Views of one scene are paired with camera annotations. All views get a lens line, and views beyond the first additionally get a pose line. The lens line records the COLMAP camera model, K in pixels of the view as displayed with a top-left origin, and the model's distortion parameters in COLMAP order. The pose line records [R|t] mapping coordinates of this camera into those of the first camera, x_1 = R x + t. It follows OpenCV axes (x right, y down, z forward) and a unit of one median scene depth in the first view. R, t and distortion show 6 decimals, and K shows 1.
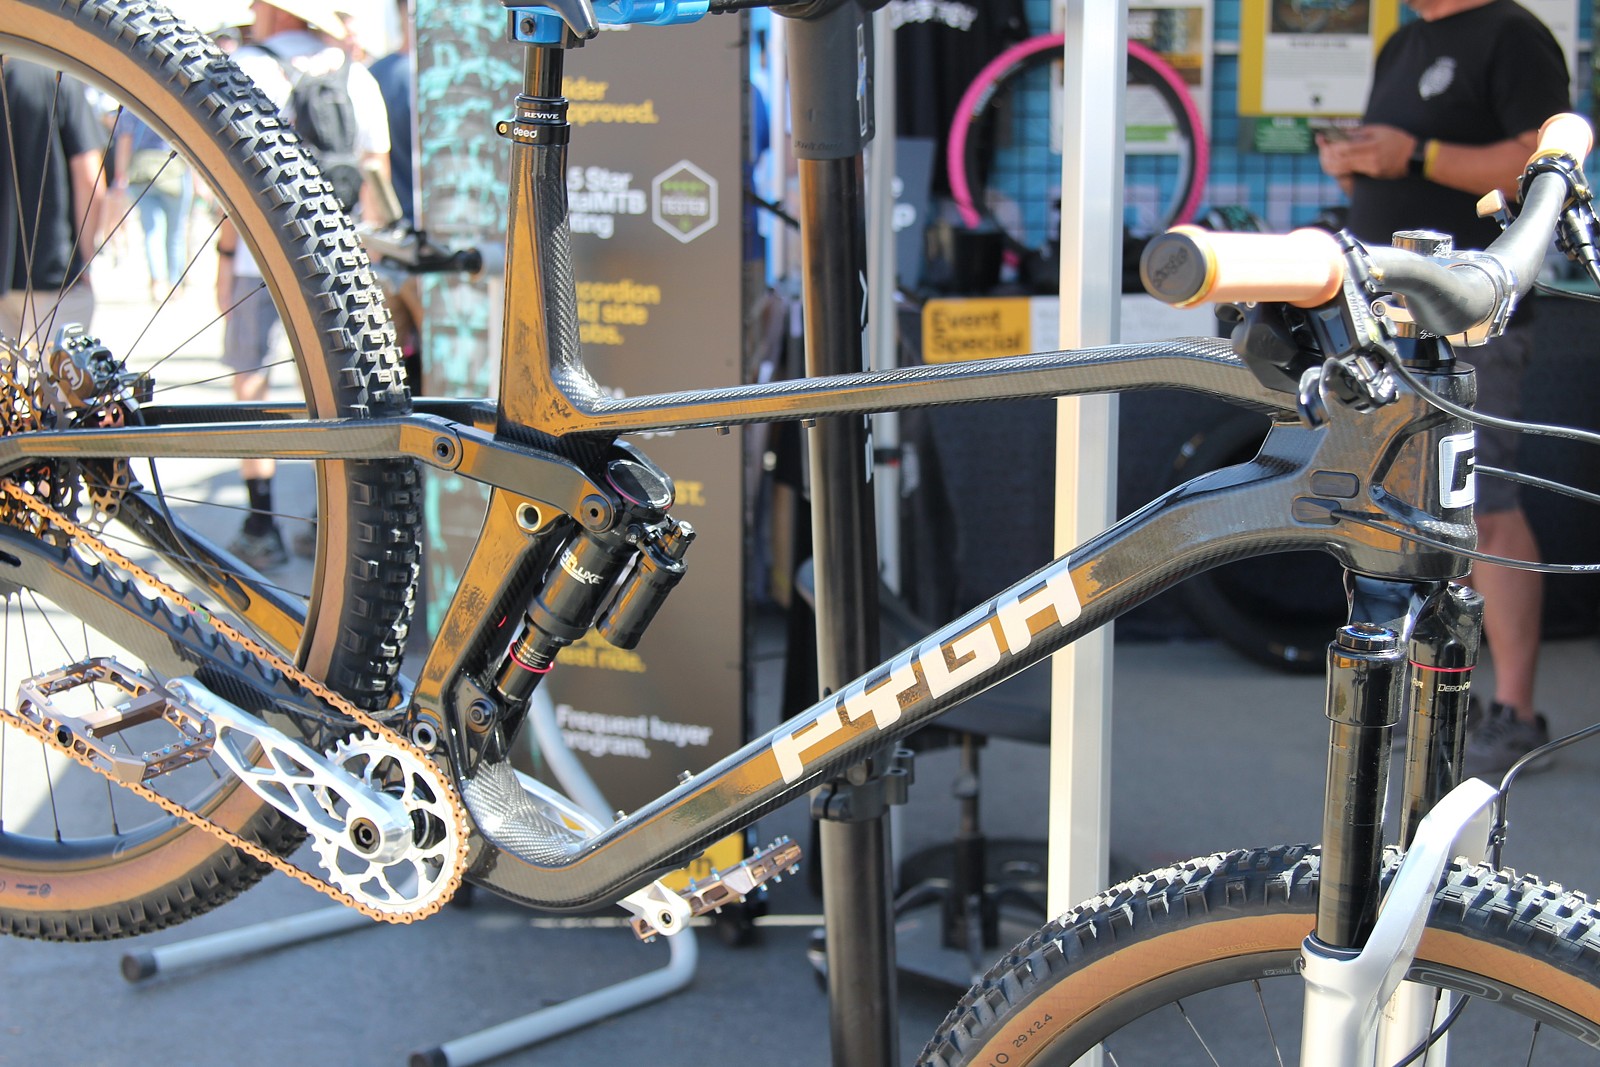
lens RADIAL K [[2854.6, 0, 800.0], [0, 2854.6, 533.5], [0, 0, 1]] dist [0.040422, 0.035236]
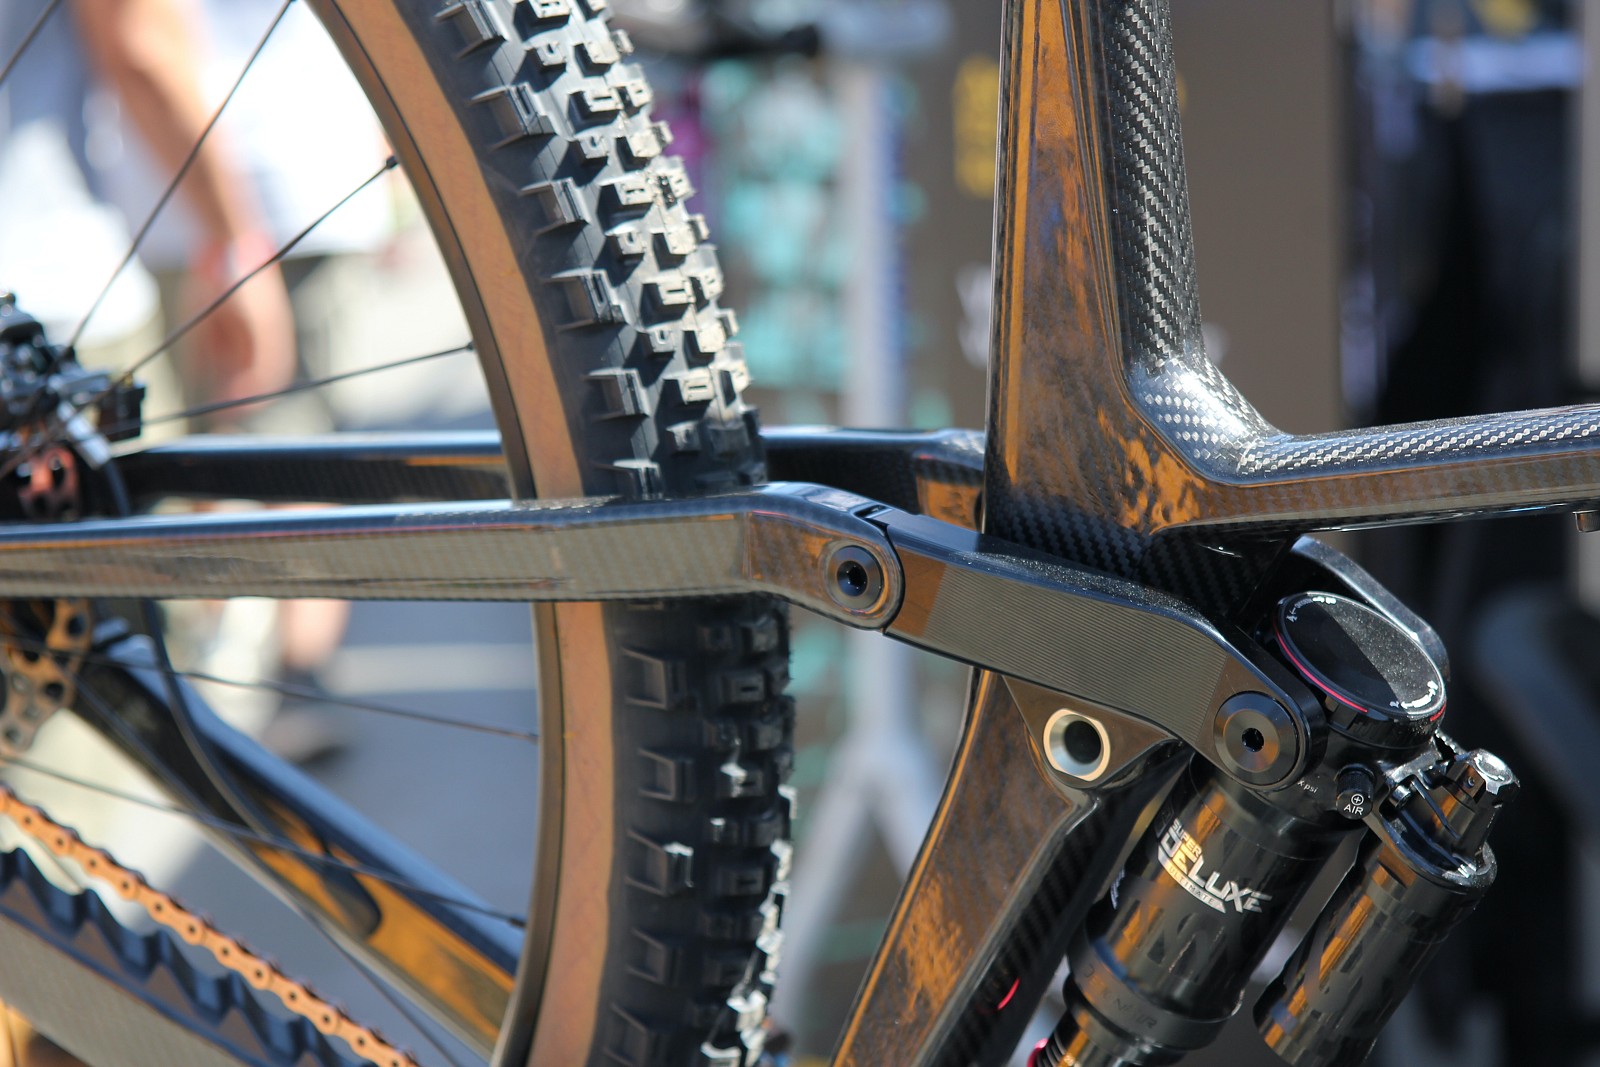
lens RADIAL K [[5248.2, 0, 800.0], [0, 5248.2, 533.5], [0, 0, 1]] dist [0.291771, 1.027075]
pose [[0.993227, -0.025414, -0.113375, -0.048445], [0.025778, 0.999666, 0.001746, -0.035453], [0.113292, -0.004657, 0.993551, 0.272899]]
